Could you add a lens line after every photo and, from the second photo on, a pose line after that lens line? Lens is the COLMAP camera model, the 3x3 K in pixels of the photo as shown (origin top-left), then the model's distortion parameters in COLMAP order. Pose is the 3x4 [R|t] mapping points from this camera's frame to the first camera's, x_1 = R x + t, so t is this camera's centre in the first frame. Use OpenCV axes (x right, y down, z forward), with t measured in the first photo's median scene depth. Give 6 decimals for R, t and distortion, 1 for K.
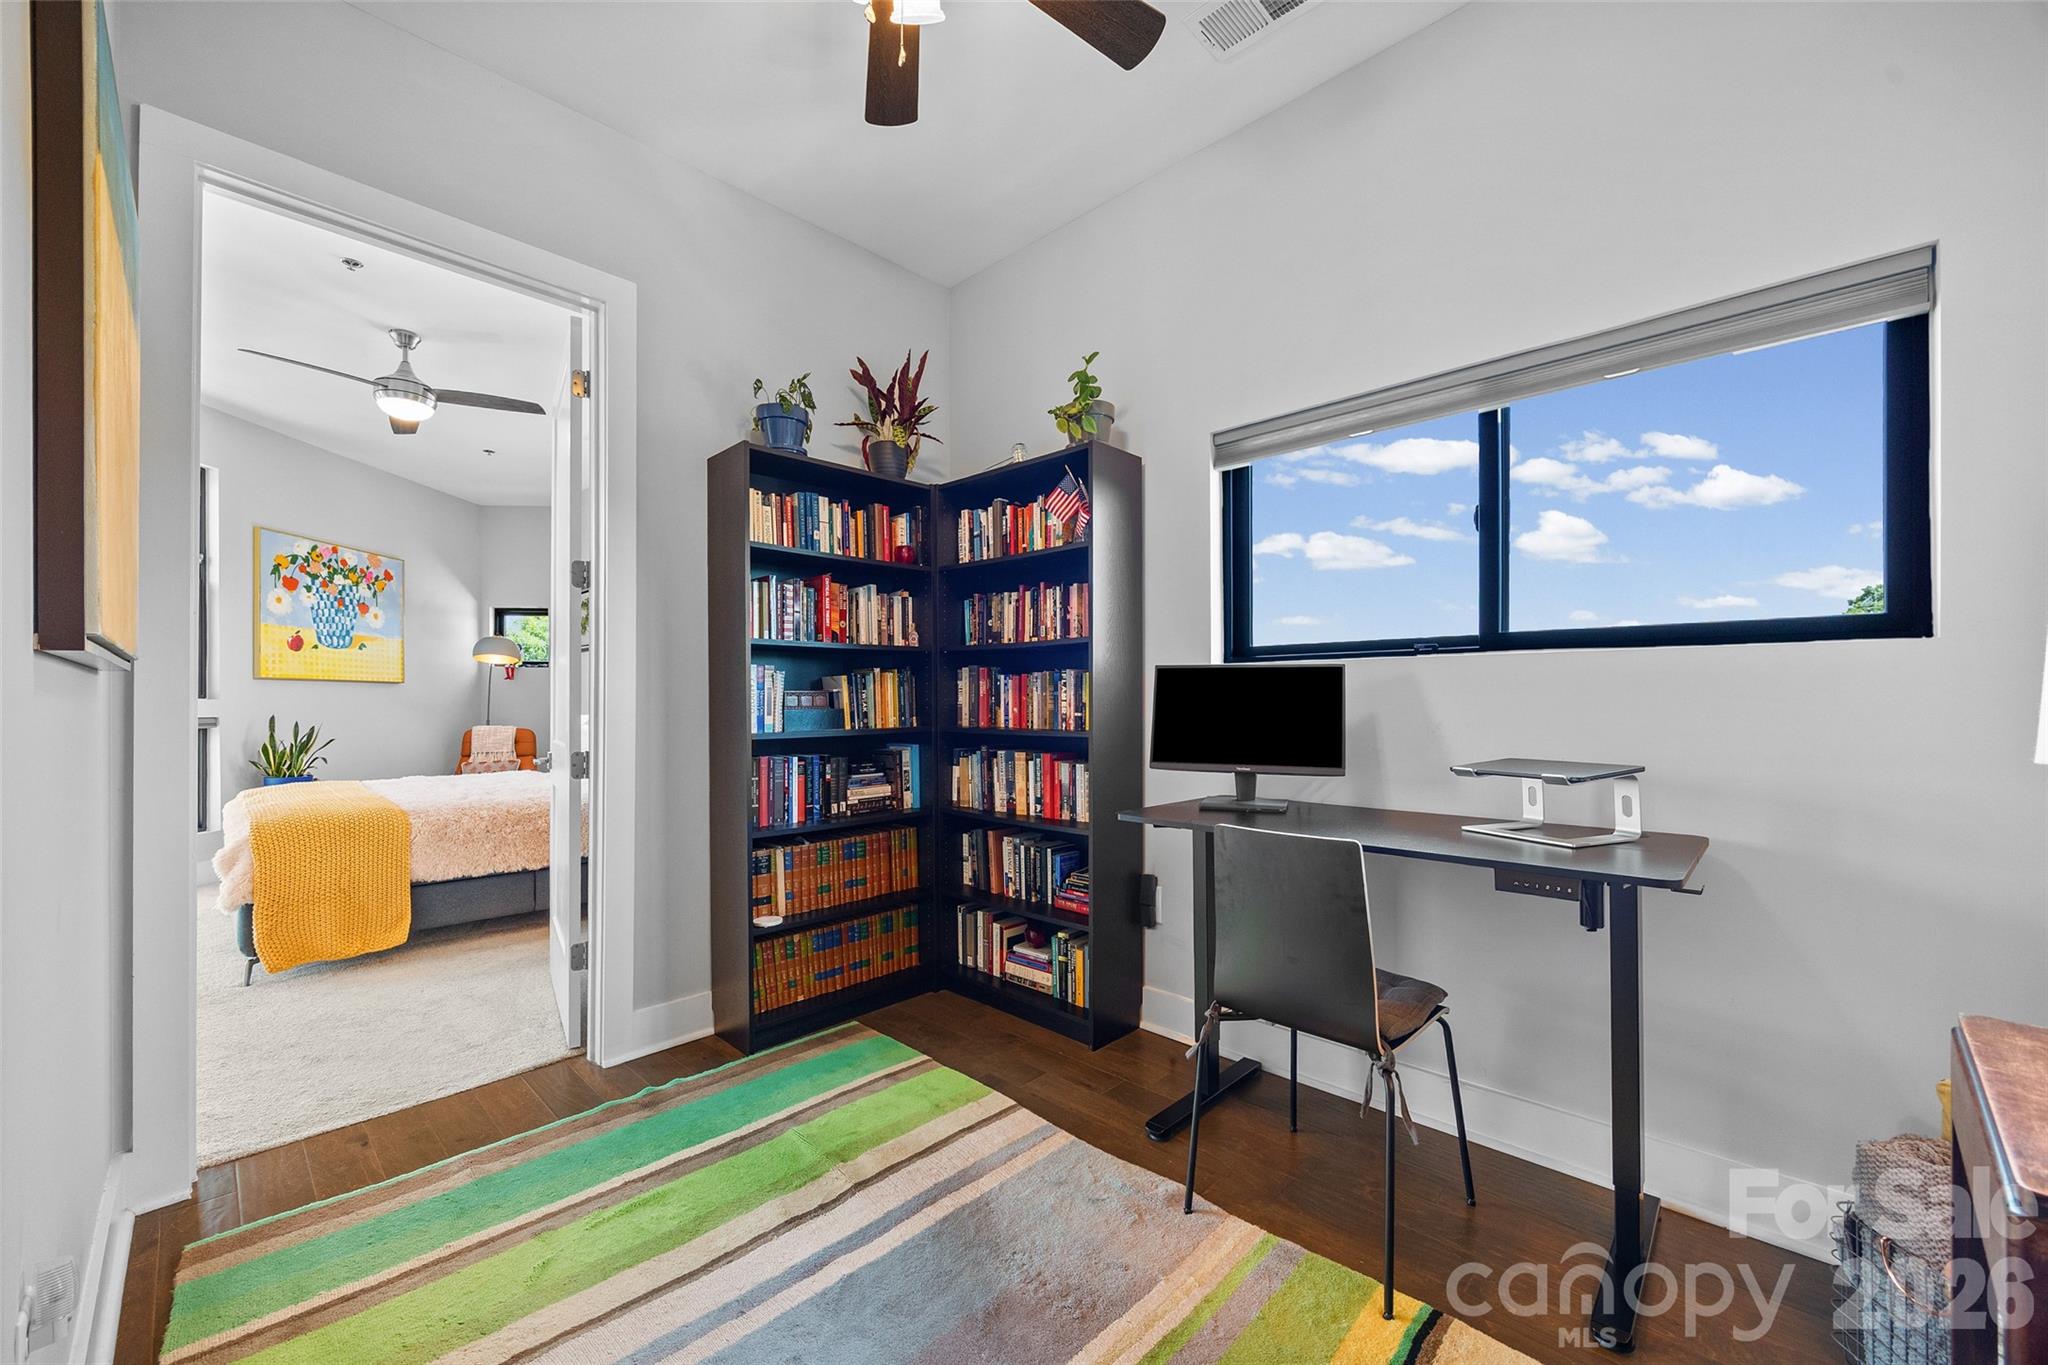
lens RADIAL K [[812.6, 0, 1025.3], [0, 812.6, 699.7], [0, 0, 1]] dist [-0.001359, -0.000028]
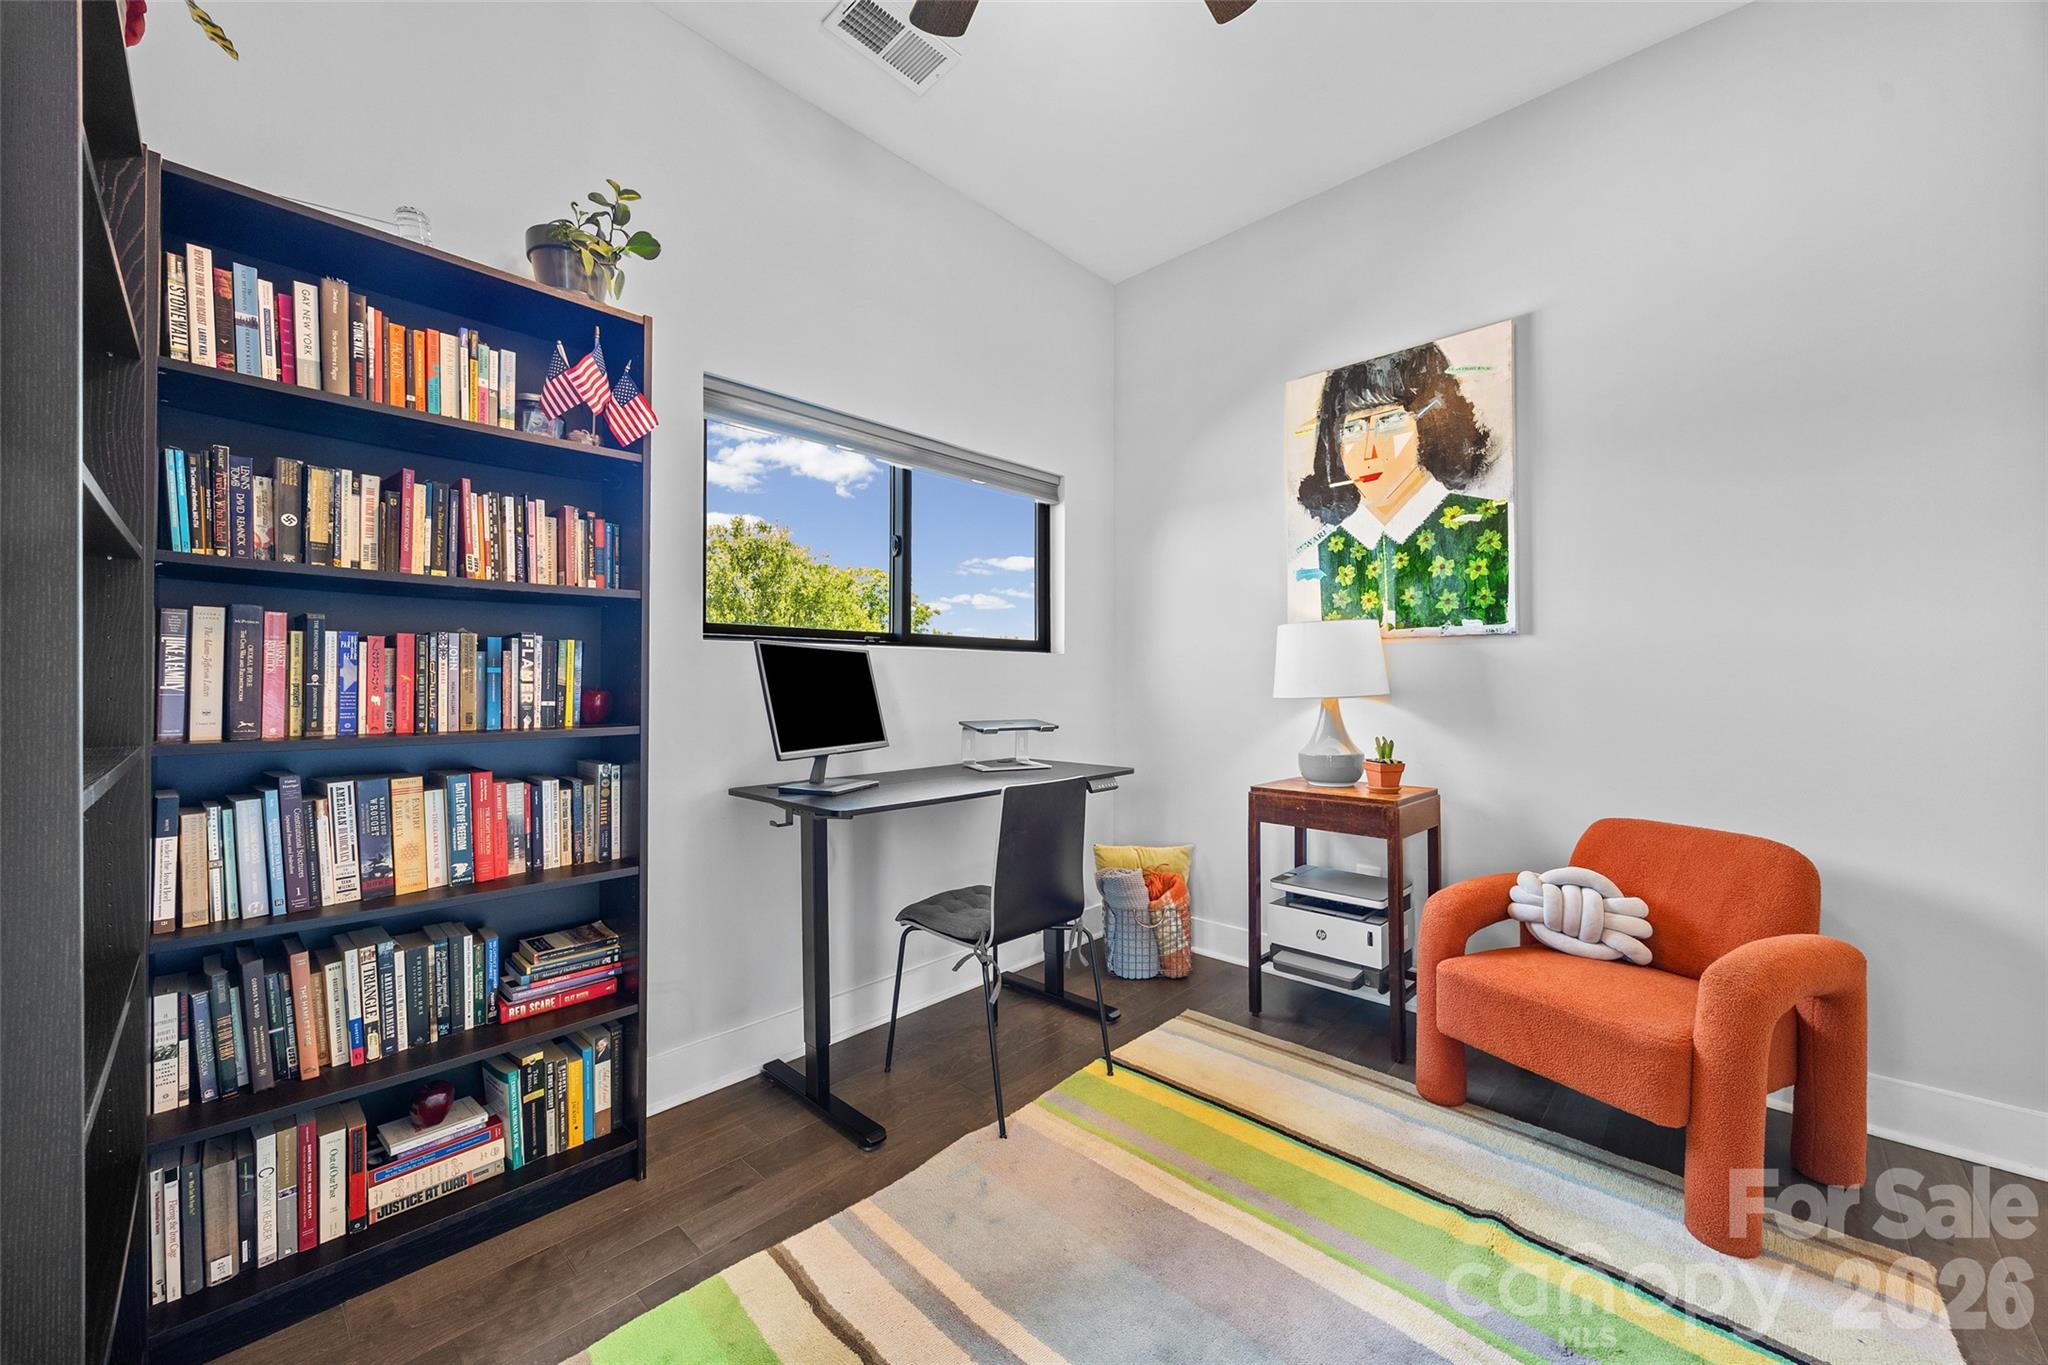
lens RADIAL K [[785.1, 0, 1023.3], [0, 785.1, 676.3], [0, 0, 1]] dist [-0.002842, -0.000092]
pose [[-0.024610, 0.008239, 0.999663, -0.543448], [-0.002287, 0.999963, -0.008298, 0.000553], [-0.999695, -0.002490, -0.024590, 0.610976]]
